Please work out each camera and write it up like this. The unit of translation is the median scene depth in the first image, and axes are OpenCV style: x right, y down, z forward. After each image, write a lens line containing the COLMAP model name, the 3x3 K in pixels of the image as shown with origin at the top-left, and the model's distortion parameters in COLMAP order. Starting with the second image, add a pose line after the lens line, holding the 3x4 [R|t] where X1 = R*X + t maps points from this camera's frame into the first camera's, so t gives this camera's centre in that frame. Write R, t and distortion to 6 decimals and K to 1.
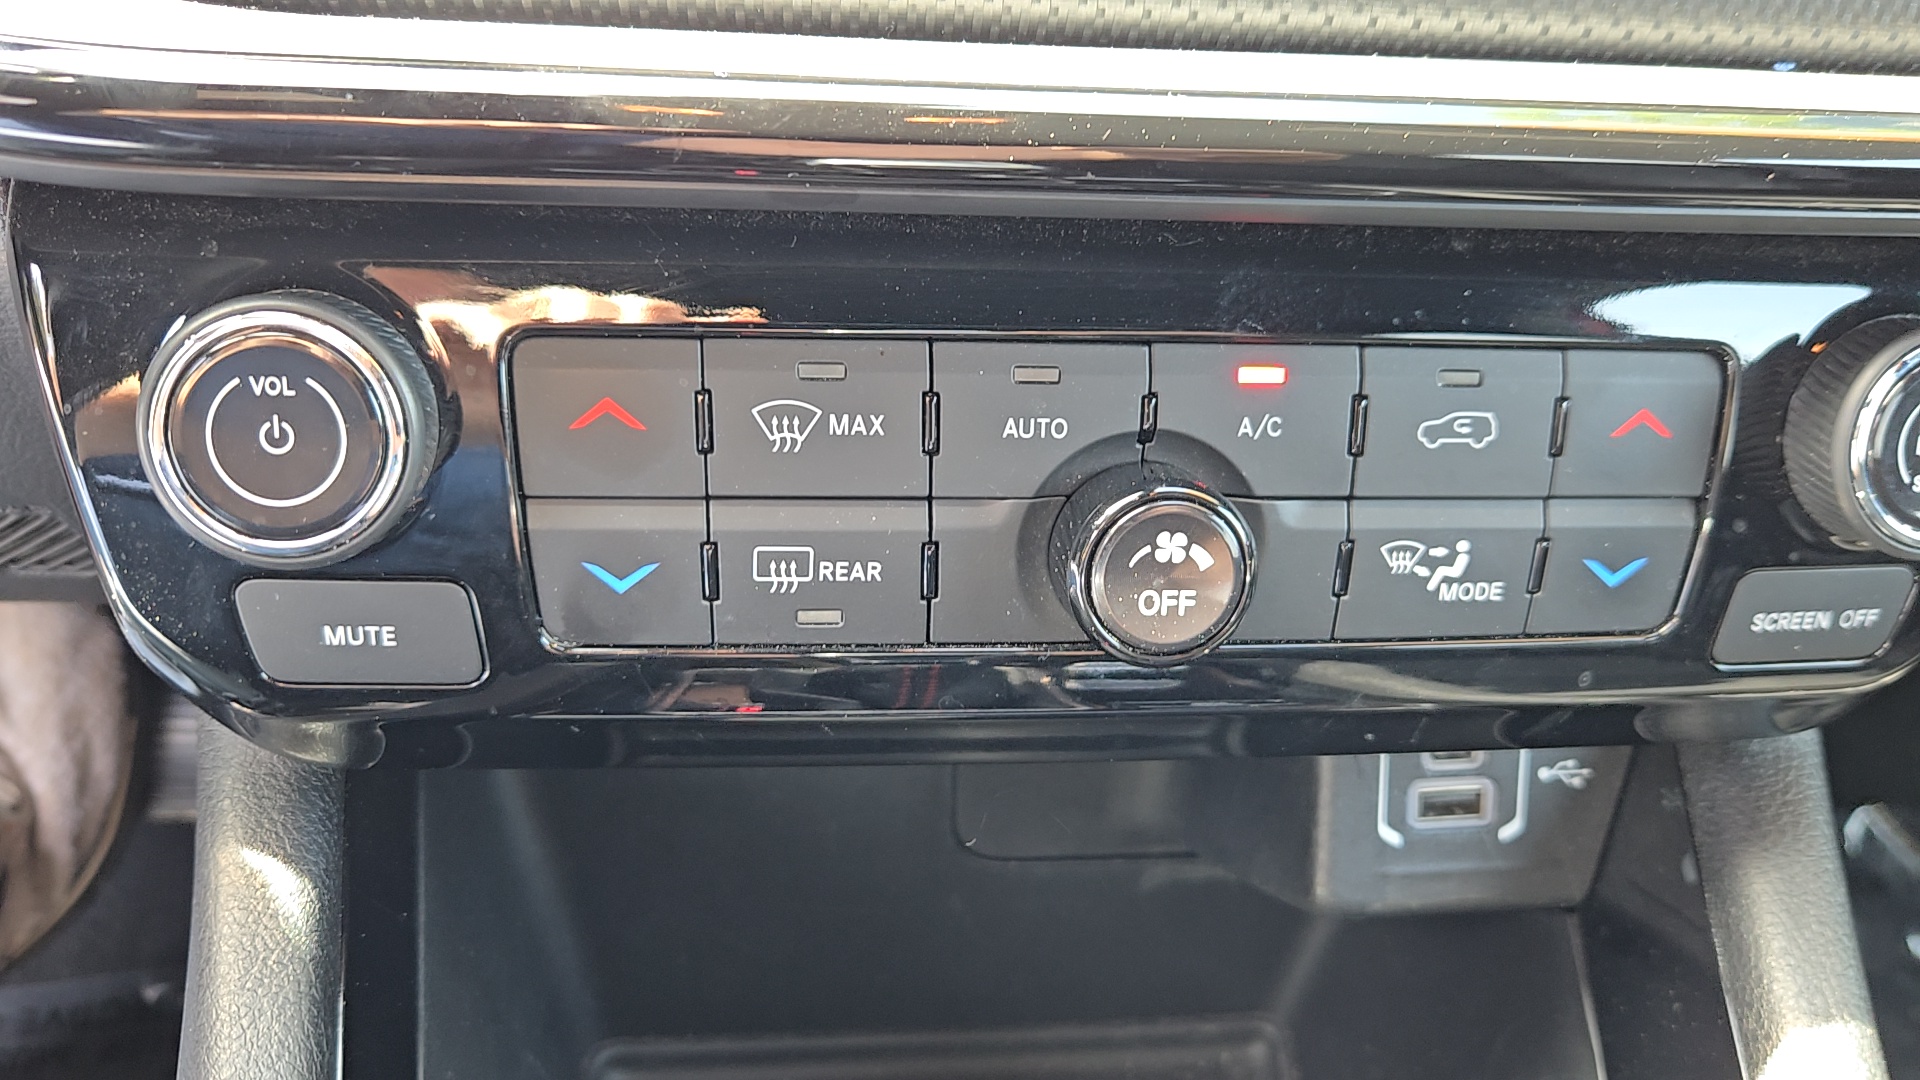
lens RADIAL K [[1609.3, 0, 960.0], [0, 1609.3, 540.0], [0, 0, 1]] dist [-0.003605, 0.002985]
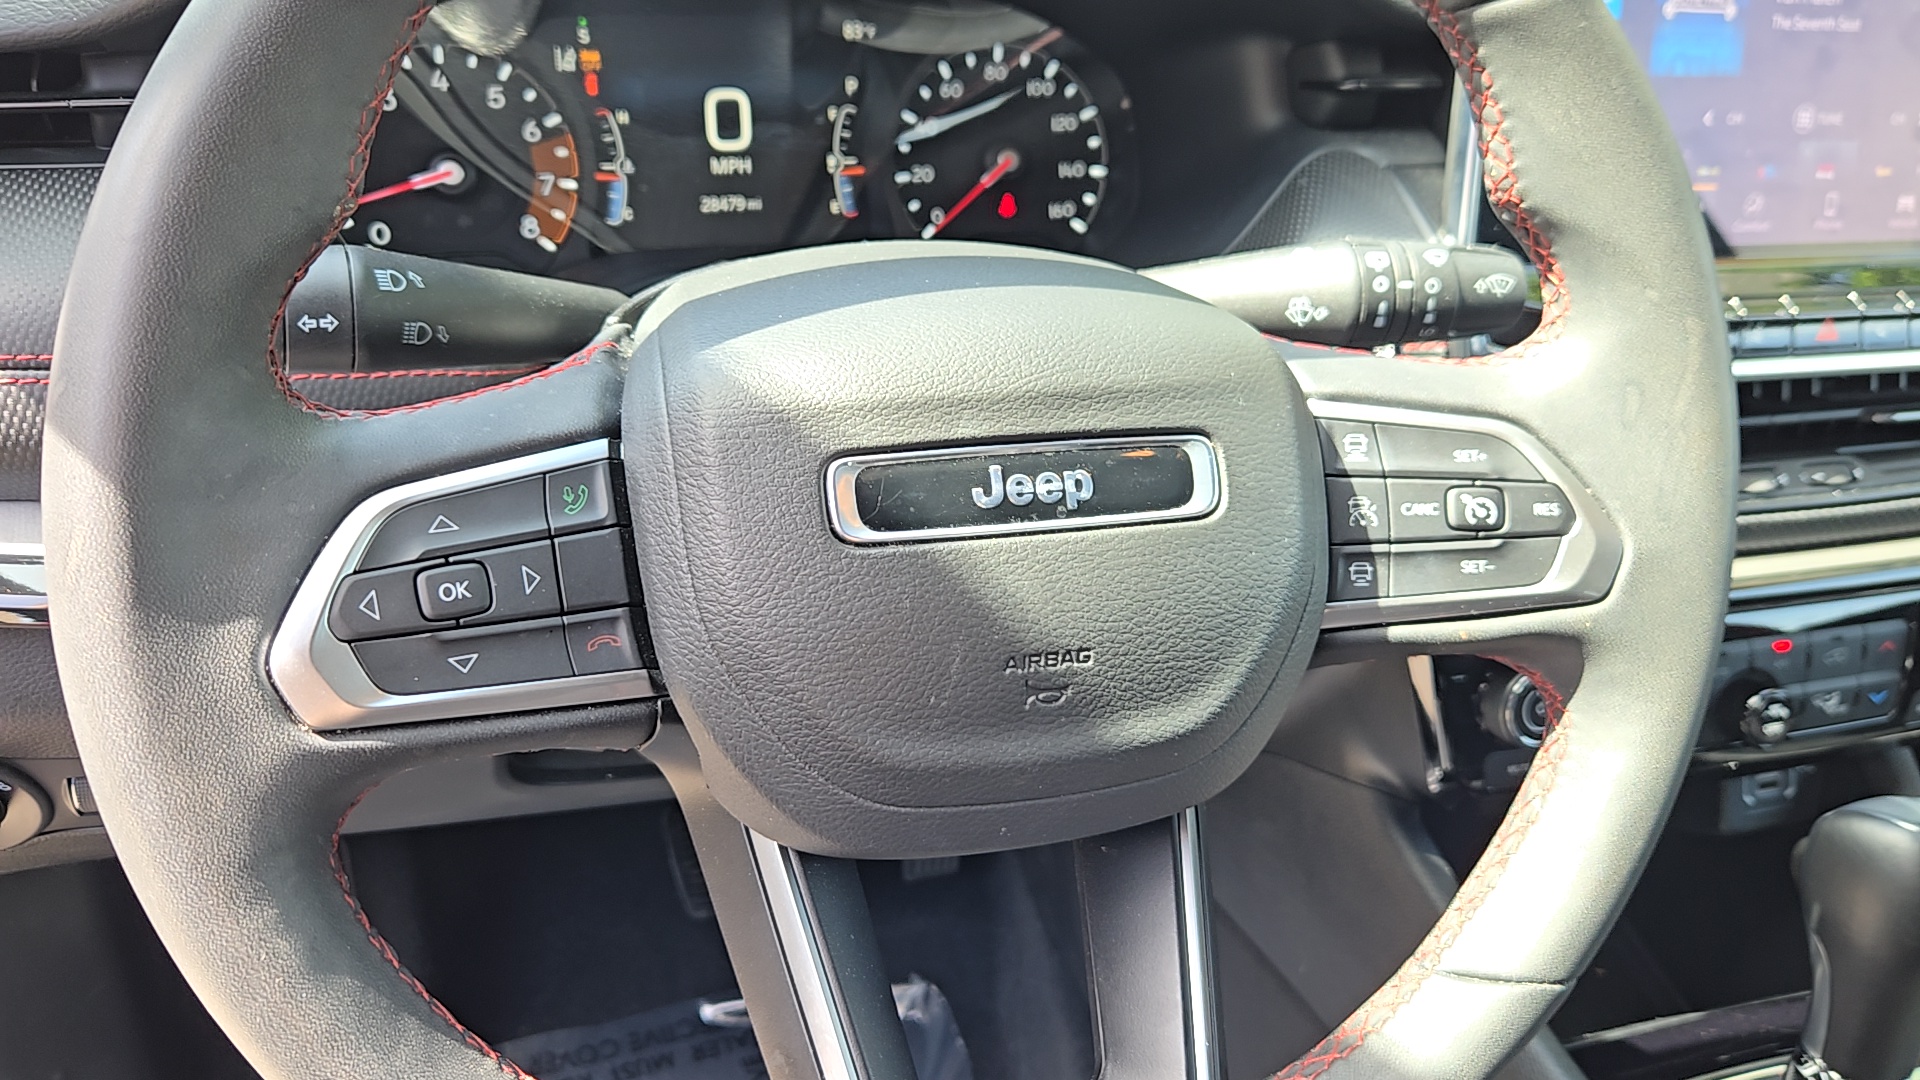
lens RADIAL K [[1614.3, 0, 960.0], [0, 1614.3, 540.0], [0, 0, 1]] dist [-0.006853, 0.006732]
pose [[0.978727, -0.083610, 0.187355, -1.736658], [0.086339, 0.996245, -0.006436, -0.387120], [-0.186113, 0.022475, 0.982271, -1.544302]]
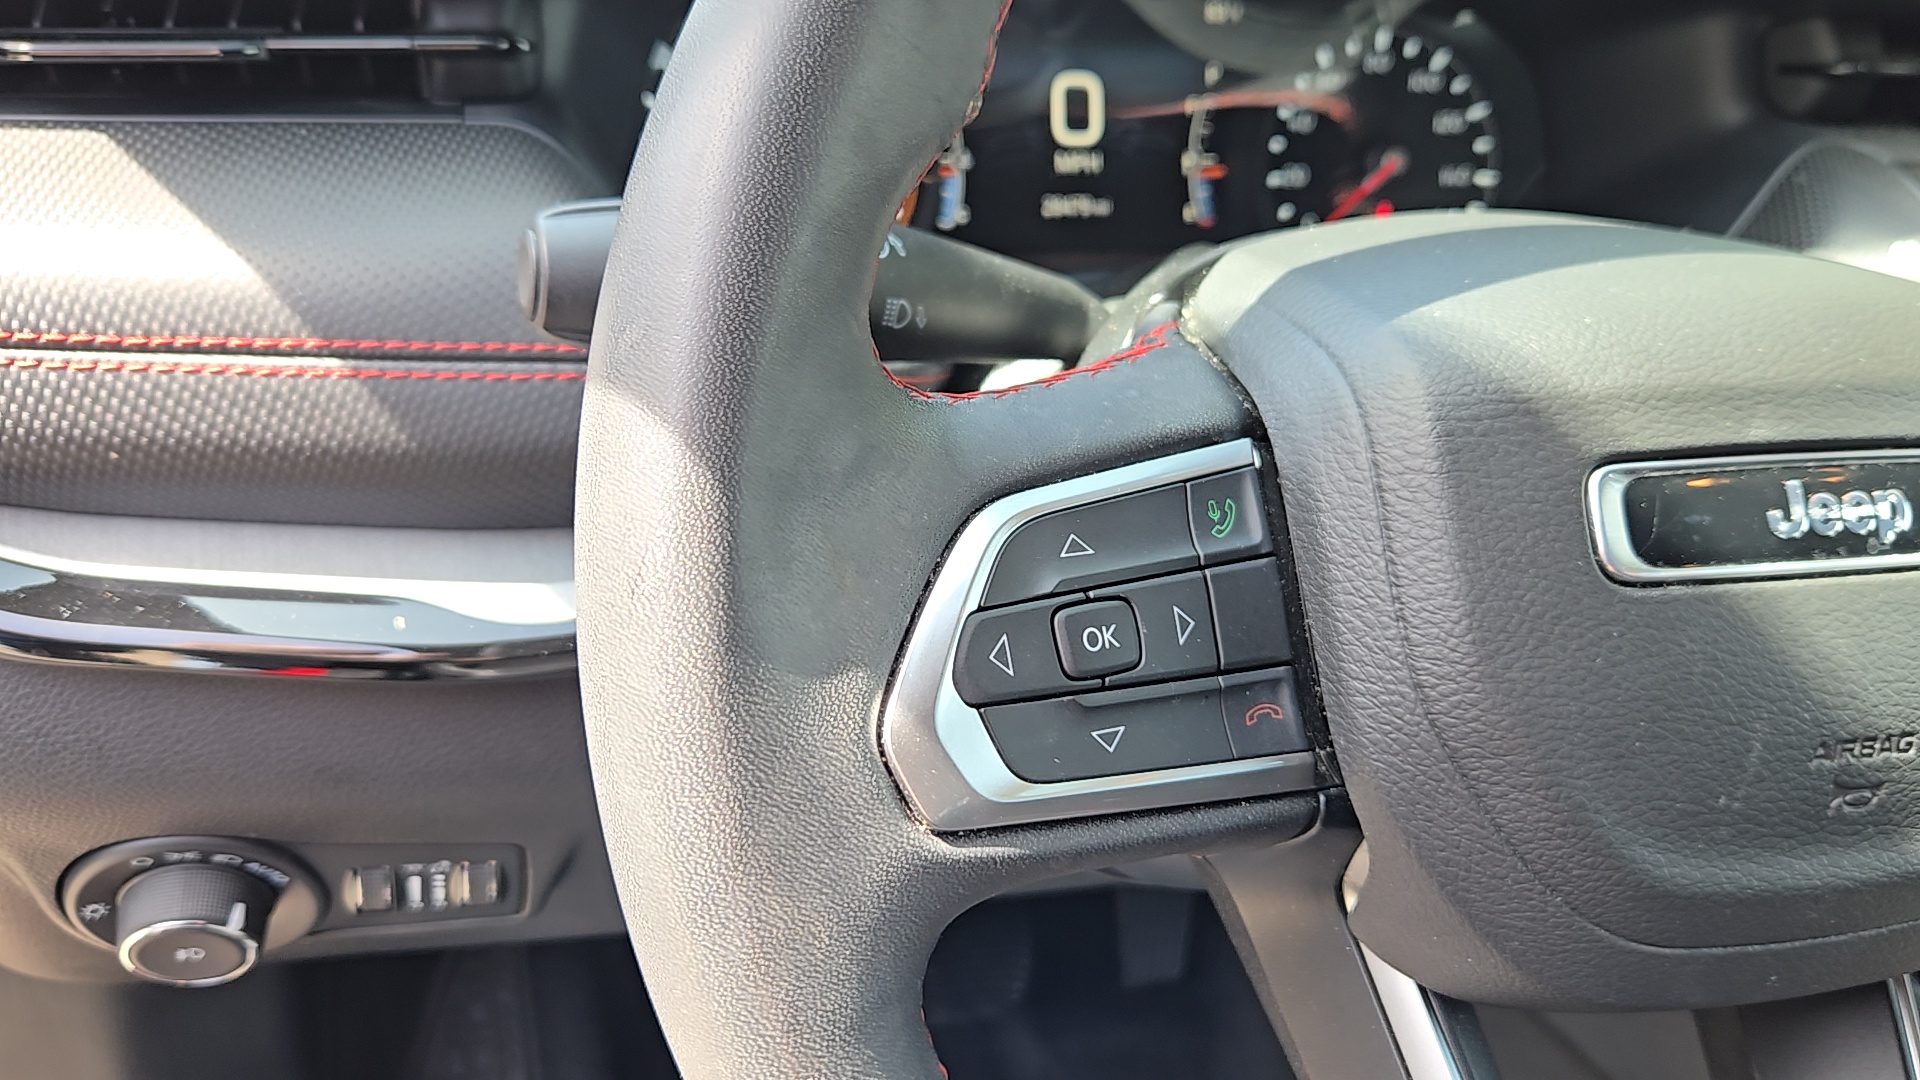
lens RADIAL K [[1623.4, 0, 960.0], [0, 1623.4, 540.0], [0, 0, 1]] dist [-0.008851, -0.012776]
pose [[0.982862, -0.058723, 0.174740, -2.190427], [0.069185, 0.996120, -0.054393, -0.402702], [-0.170868, 0.065551, 0.983111, -1.046541]]
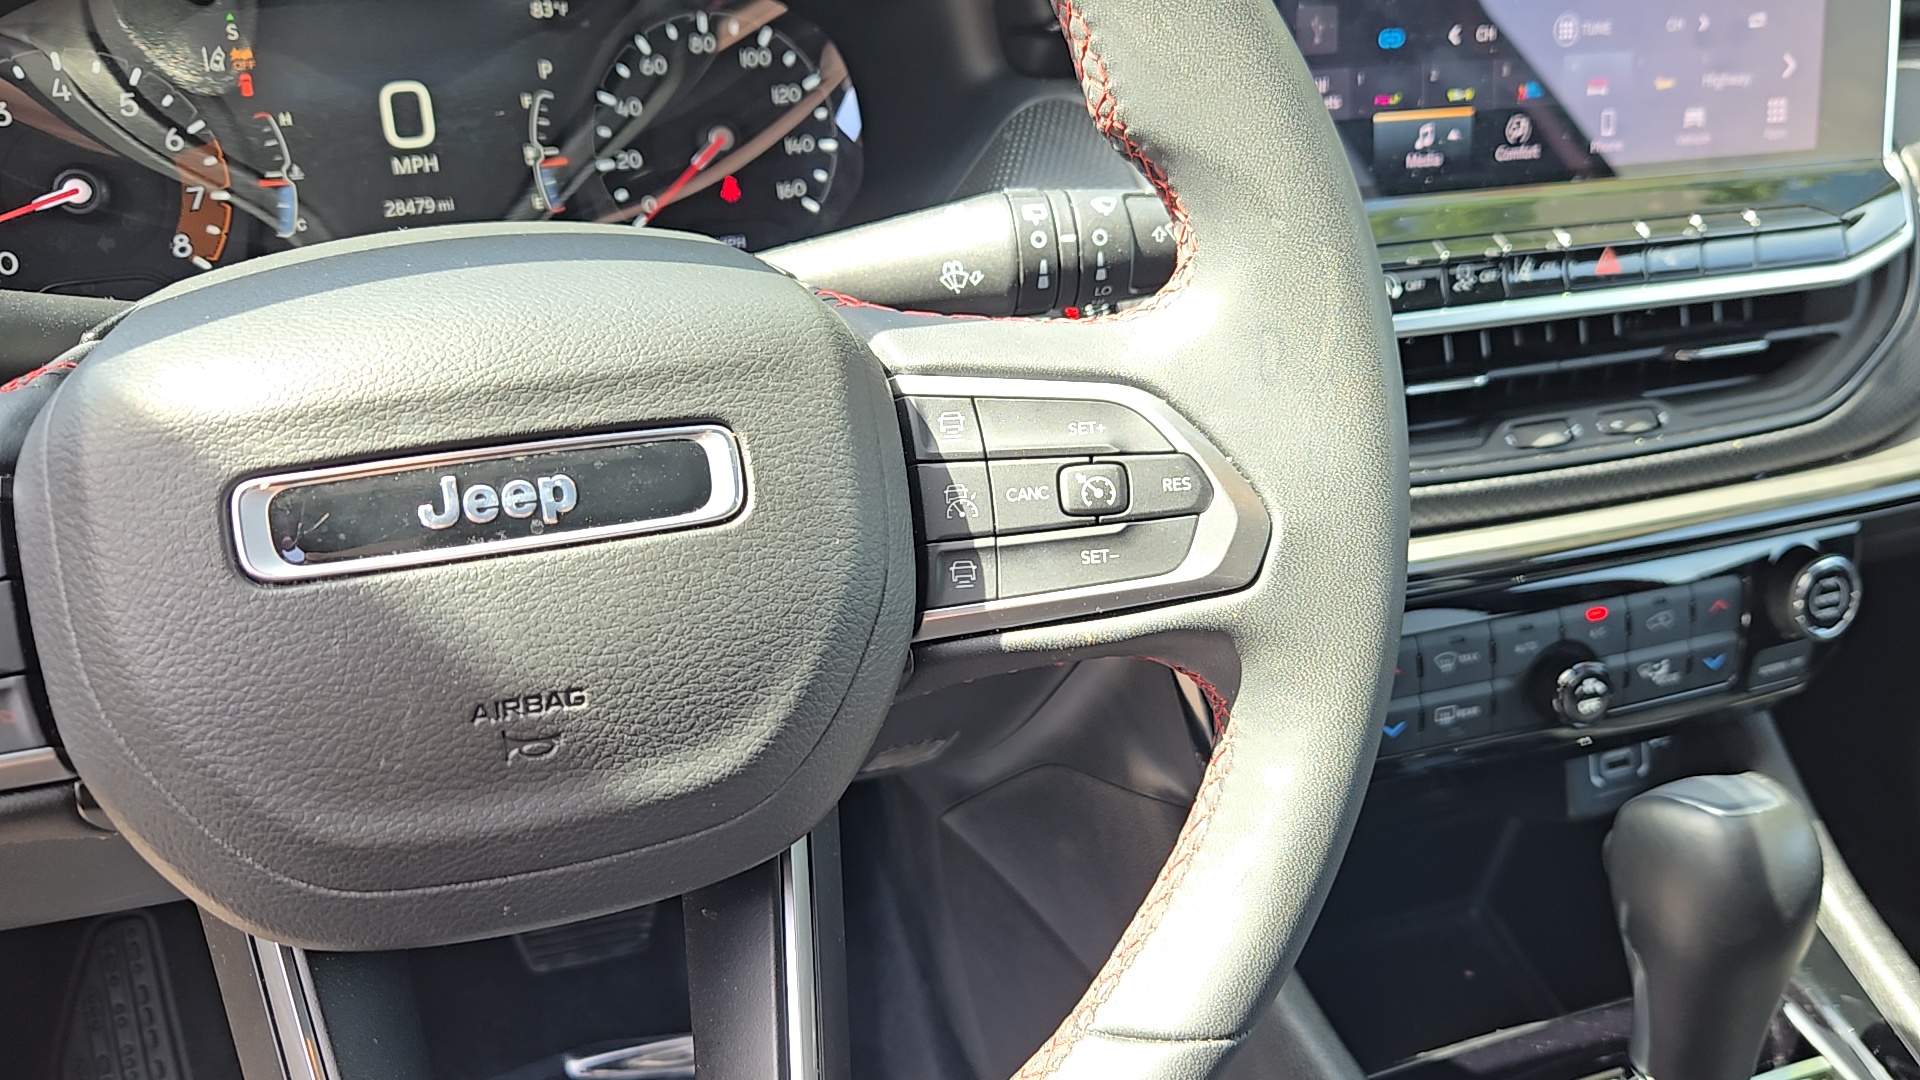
lens RADIAL K [[1609.3, 0, 960.0], [0, 1609.3, 540.0], [0, 0, 1]] dist [-0.003605, 0.002985]
pose [[0.971927, -0.147573, 0.183250, -1.249140], [0.152000, 0.988327, -0.010278, -0.339532], [-0.179595, 0.037843, 0.983013, -1.368755]]
